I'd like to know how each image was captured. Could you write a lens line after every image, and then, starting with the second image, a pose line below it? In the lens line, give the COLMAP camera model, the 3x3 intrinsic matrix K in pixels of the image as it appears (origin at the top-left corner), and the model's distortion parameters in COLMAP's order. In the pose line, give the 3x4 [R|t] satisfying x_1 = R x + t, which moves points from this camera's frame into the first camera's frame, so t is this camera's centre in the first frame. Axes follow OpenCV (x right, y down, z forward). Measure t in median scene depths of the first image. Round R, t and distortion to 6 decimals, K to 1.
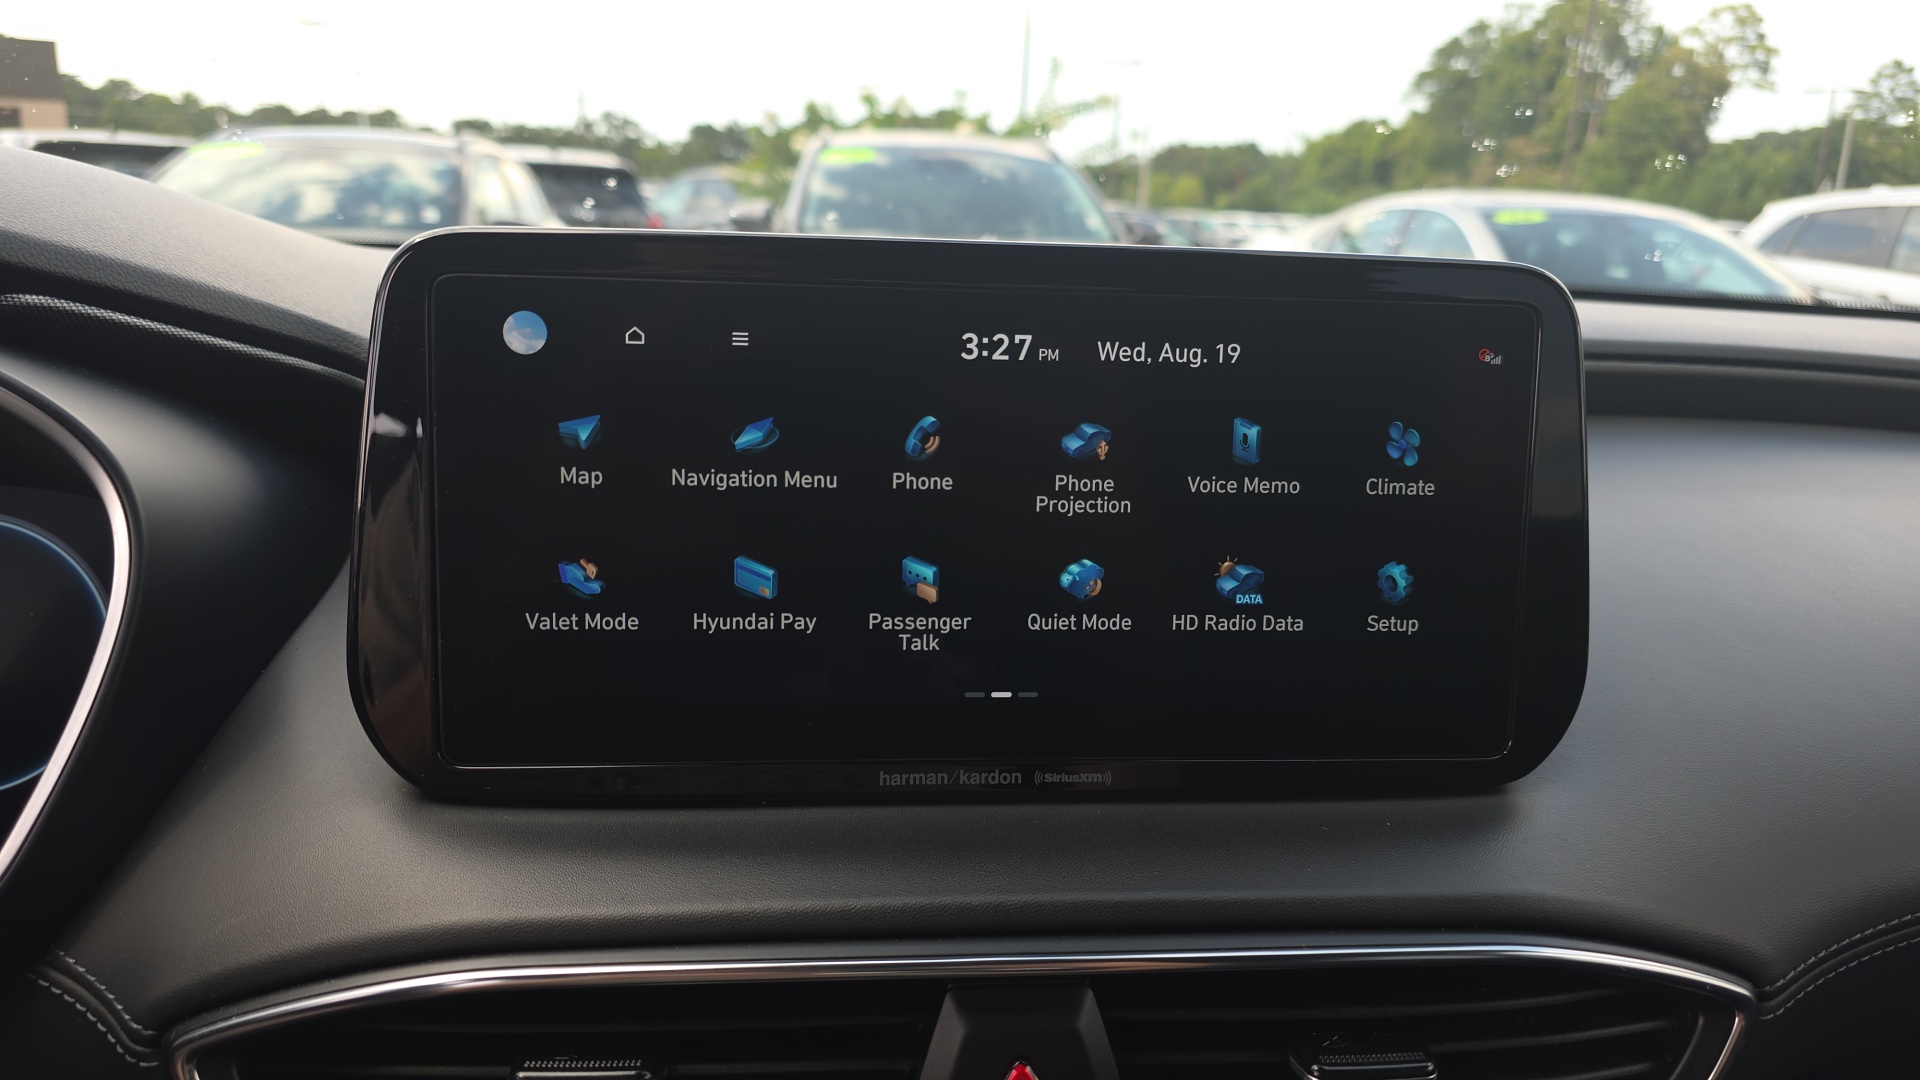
lens RADIAL K [[1354.3, 0, 961.6], [0, 1354.3, 503.8], [0, 0, 1]] dist [0.067714, -0.077840]
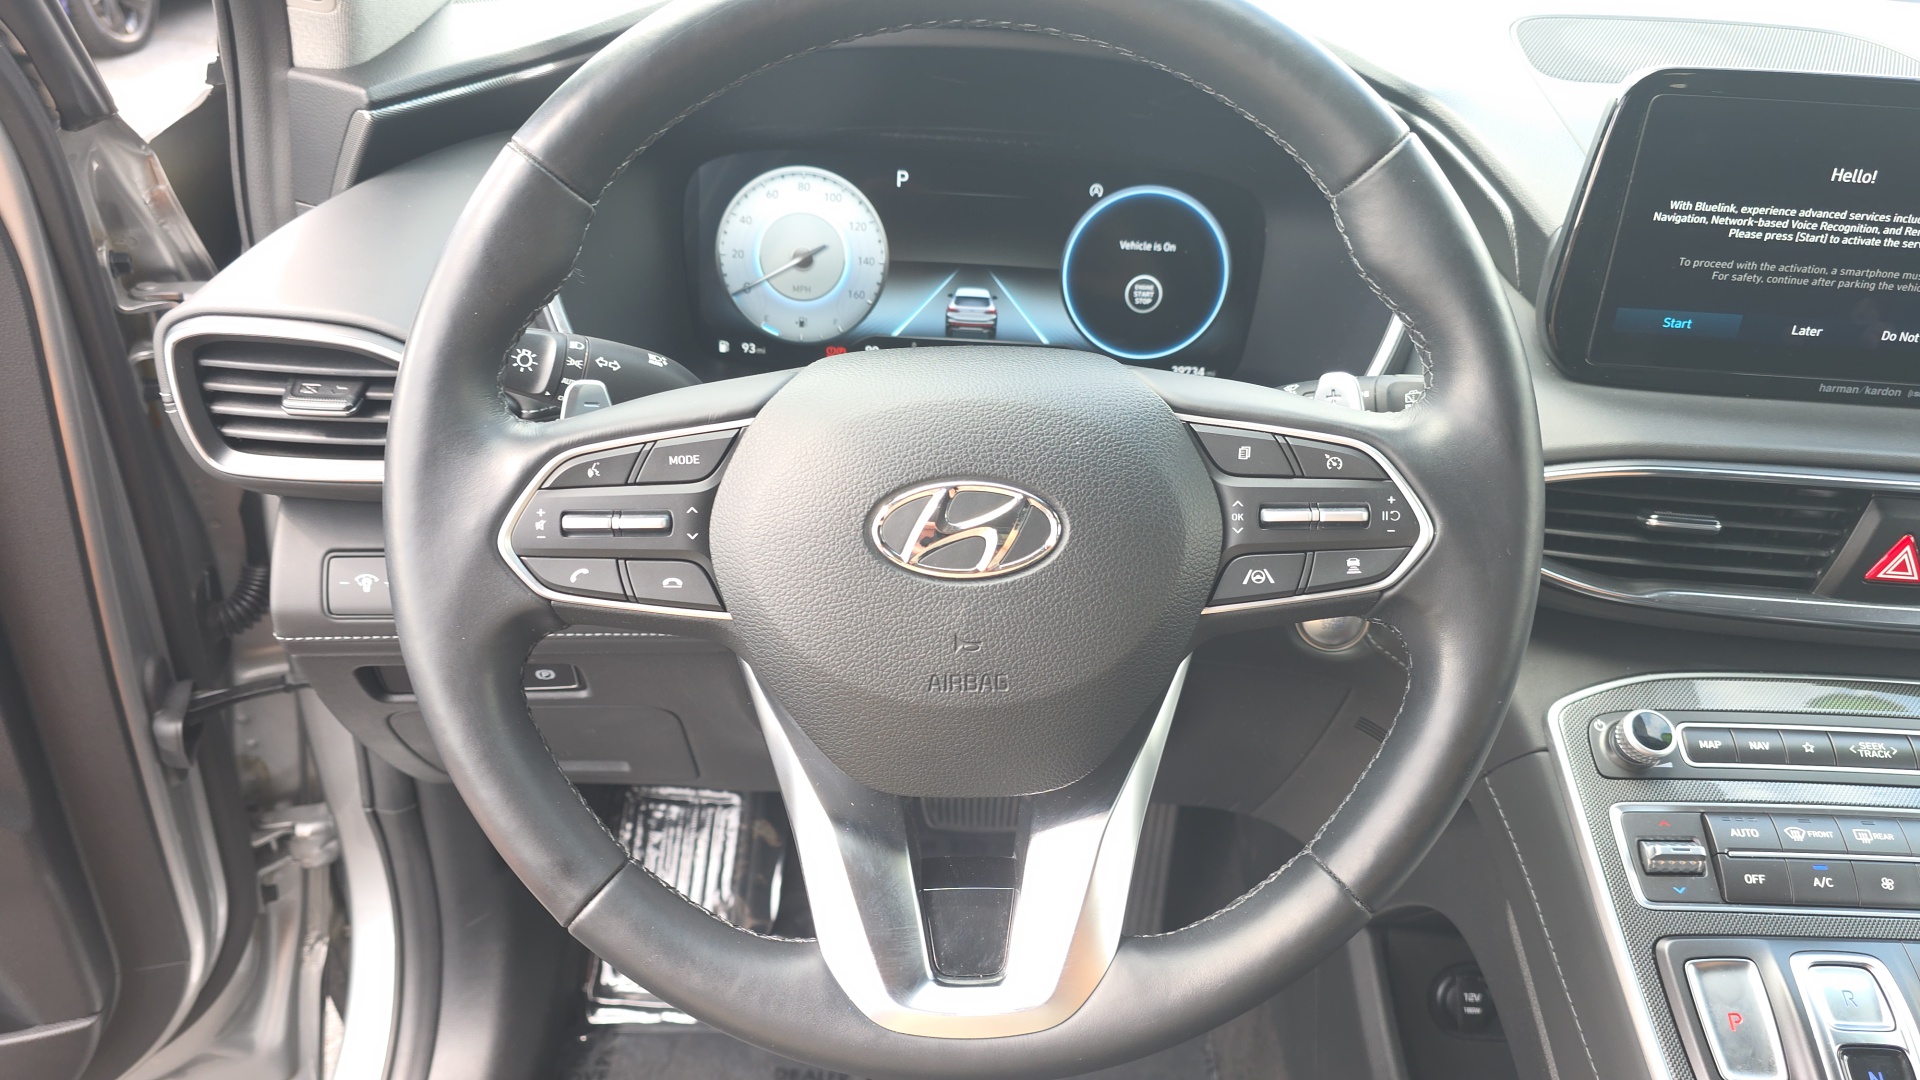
lens RADIAL K [[1317.3, 0, 961.2], [0, 1317.3, 553.1], [0, 0, 1]] dist [0.047296, -0.054653]
pose [[0.985947, 0.088027, -0.141985, -0.922761], [-0.041137, 0.951670, 0.304355, -0.080245], [0.161914, -0.294237, 0.941917, -0.921333]]
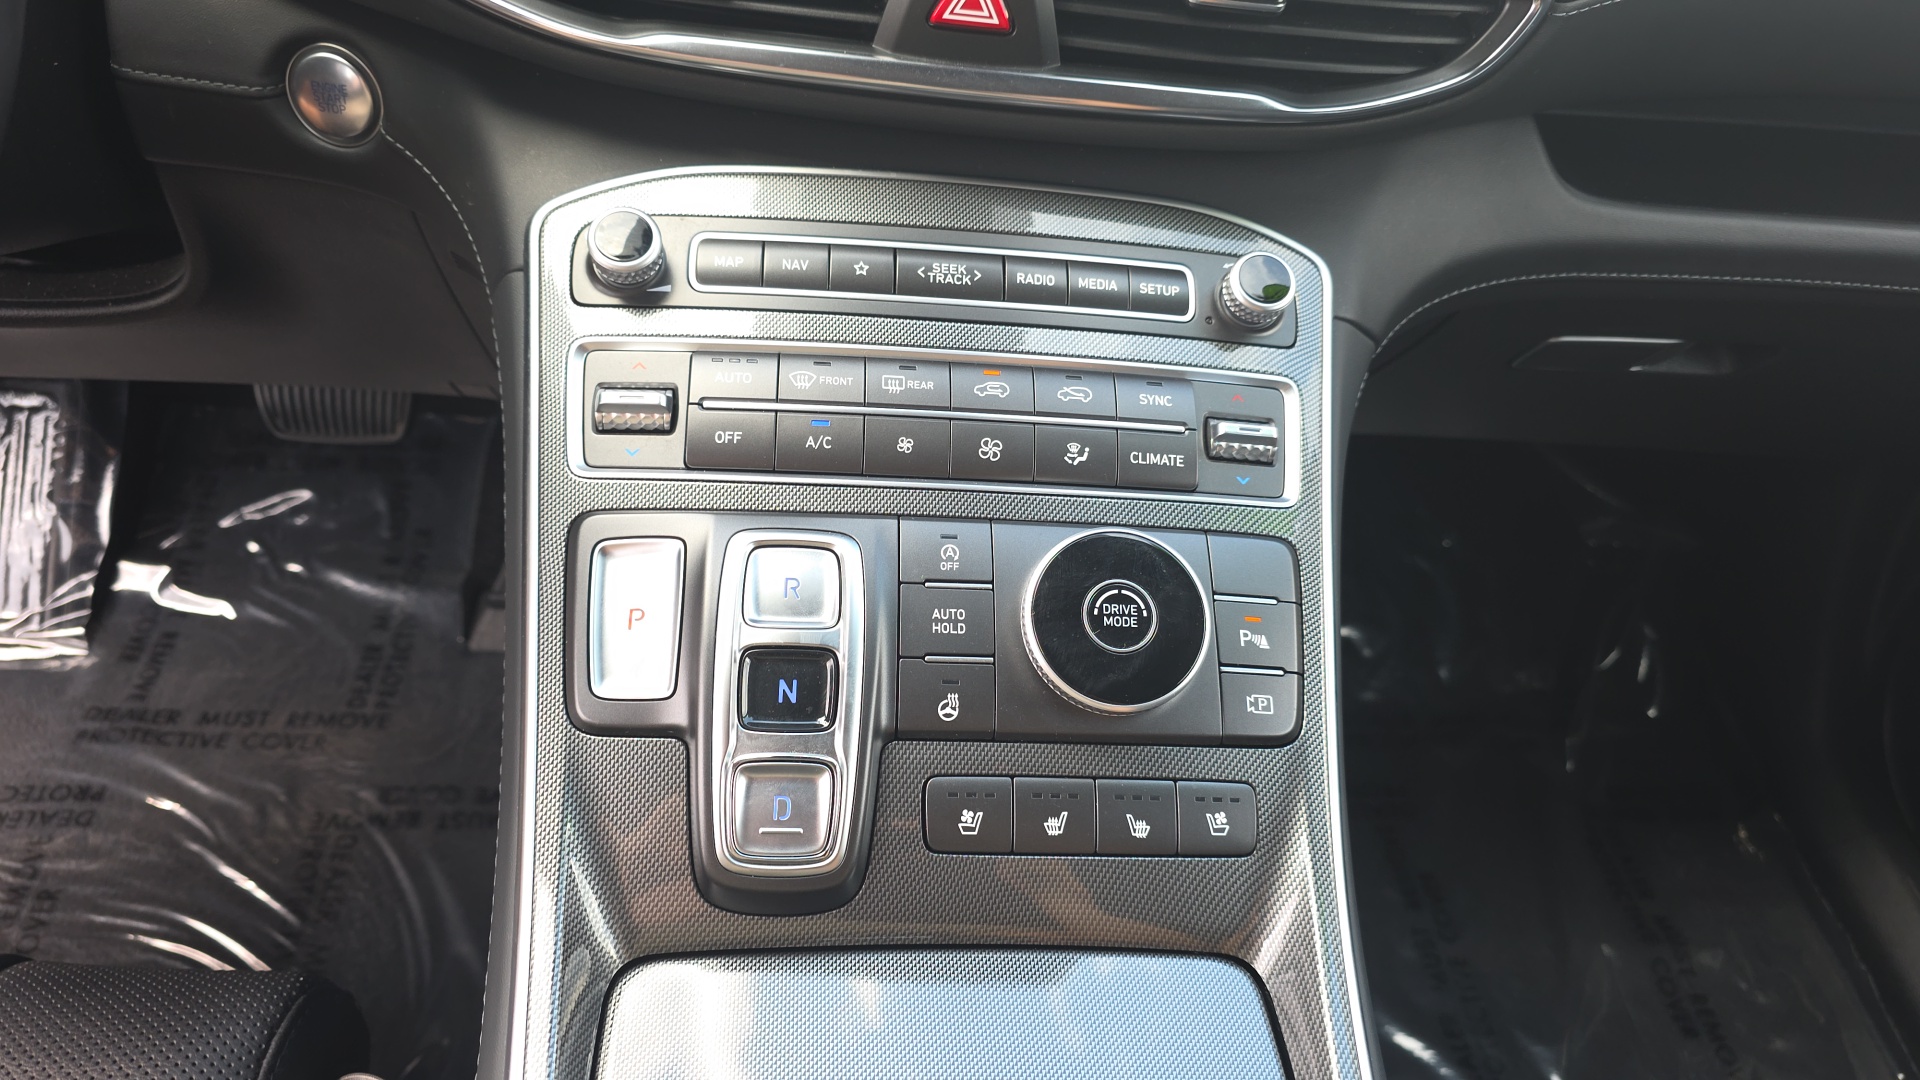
lens RADIAL K [[1317.3, 0, 961.2], [0, 1317.3, 553.1], [0, 0, 1]] dist [0.047296, -0.054653]
pose [[0.993255, 0.115870, -0.004242, 0.088622], [-0.096322, 0.844946, 0.526107, 0.200690], [0.064544, -0.522150, 0.850407, -0.394033]]
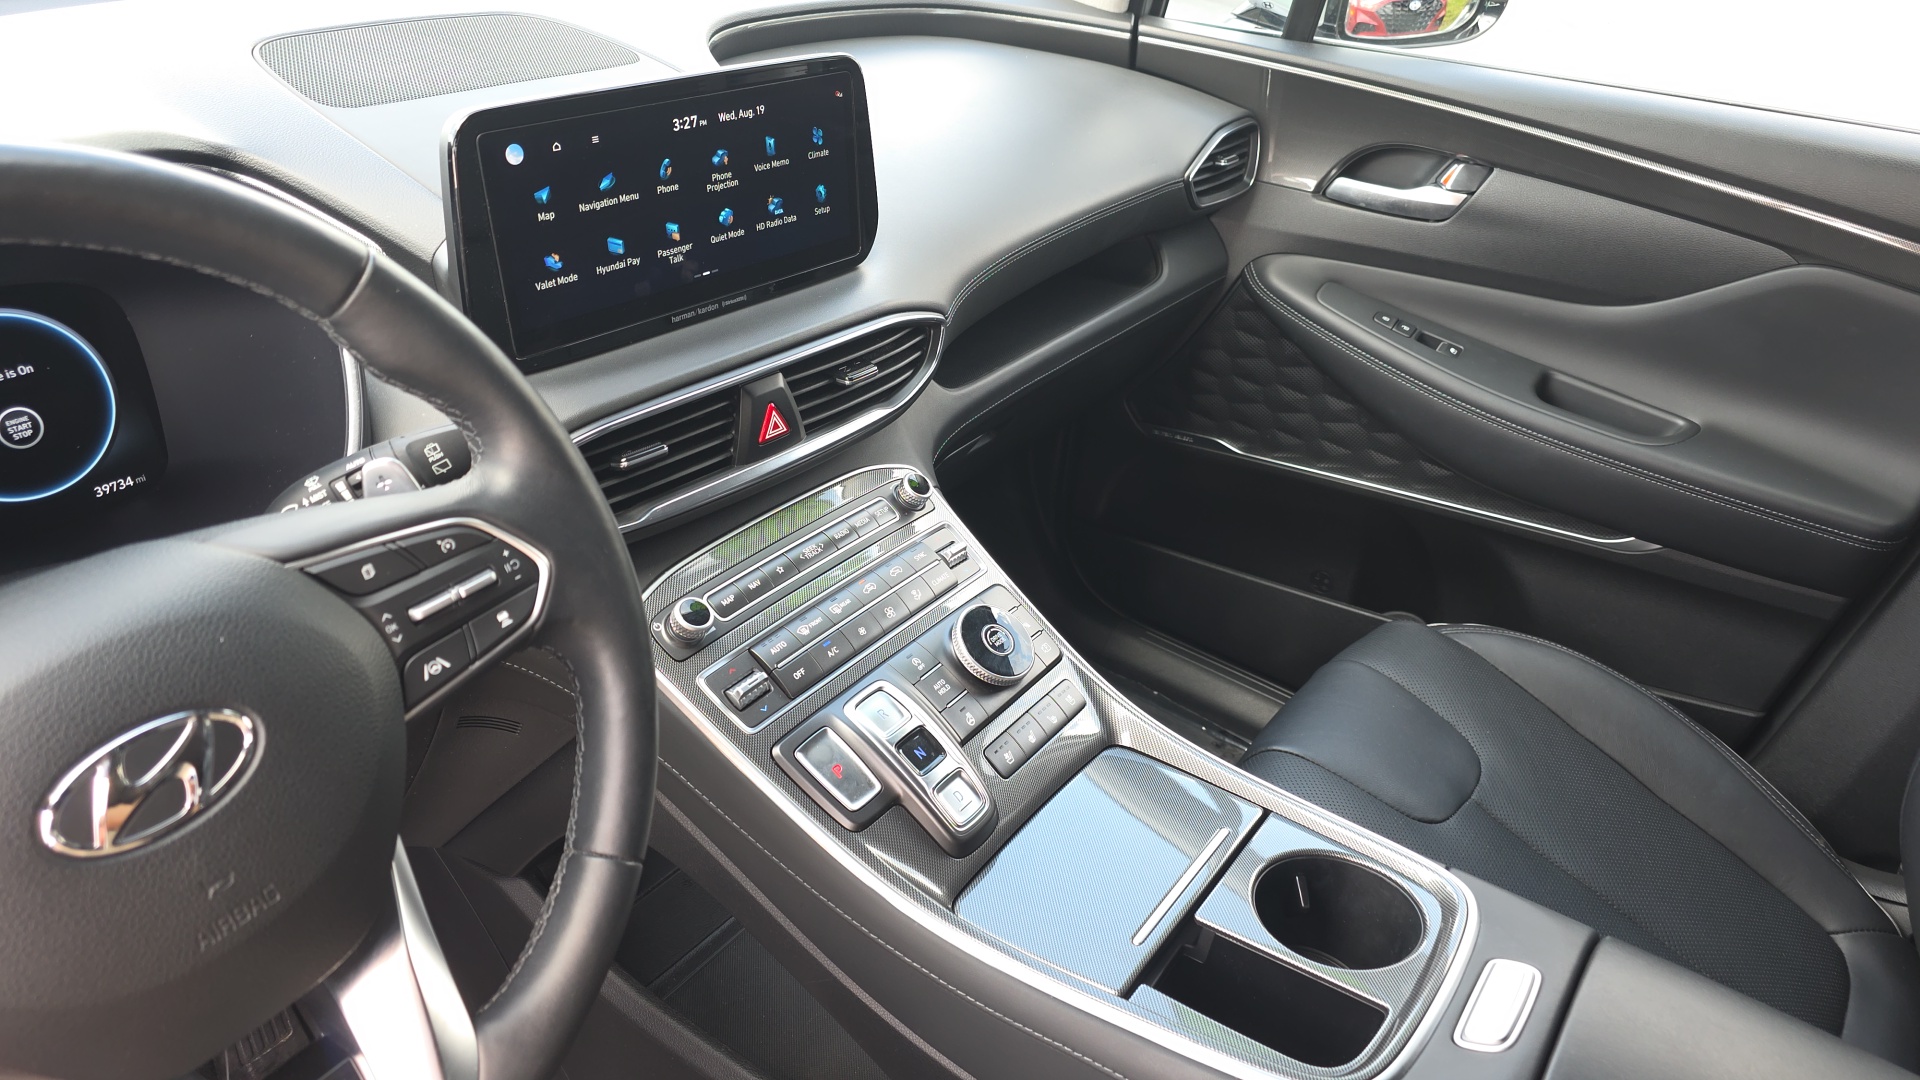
lens RADIAL K [[1298.1, 0, 969.2], [0, 1298.1, 537.2], [0, 0, 1]] dist [0.053004, -0.057694]
pose [[0.700913, -0.355459, 0.618360, -1.244510], [0.105519, 0.909103, 0.402985, -0.315827], [-0.705398, -0.217209, 0.674710, -0.984576]]
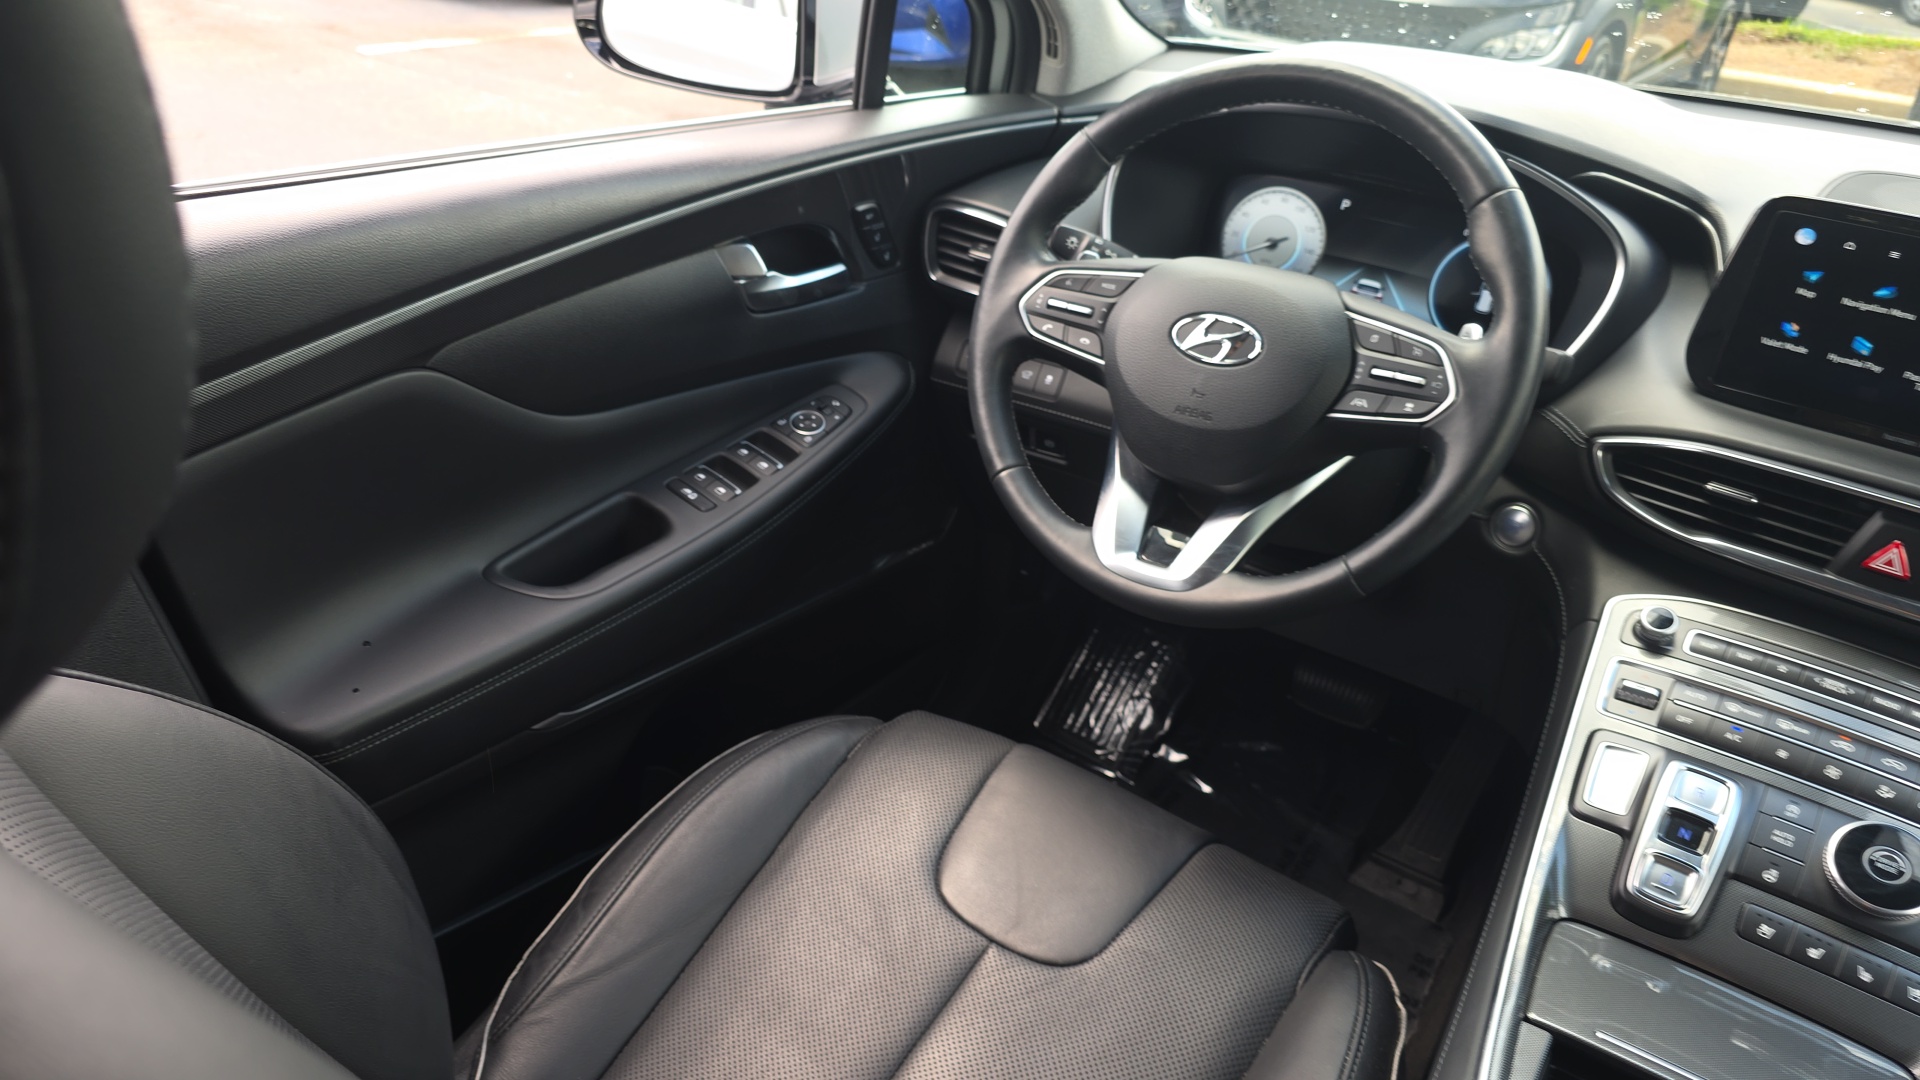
lens RADIAL K [[1304.9, 0, 933.6], [0, 1304.9, 567.0], [0, 0, 1]] dist [0.037257, -0.046678]
pose [[0.723092, 0.356268, -0.591786, 0.198248], [-0.190974, 0.926444, 0.324393, -0.029896], [0.663827, -0.121550, 0.737942, -2.061339]]
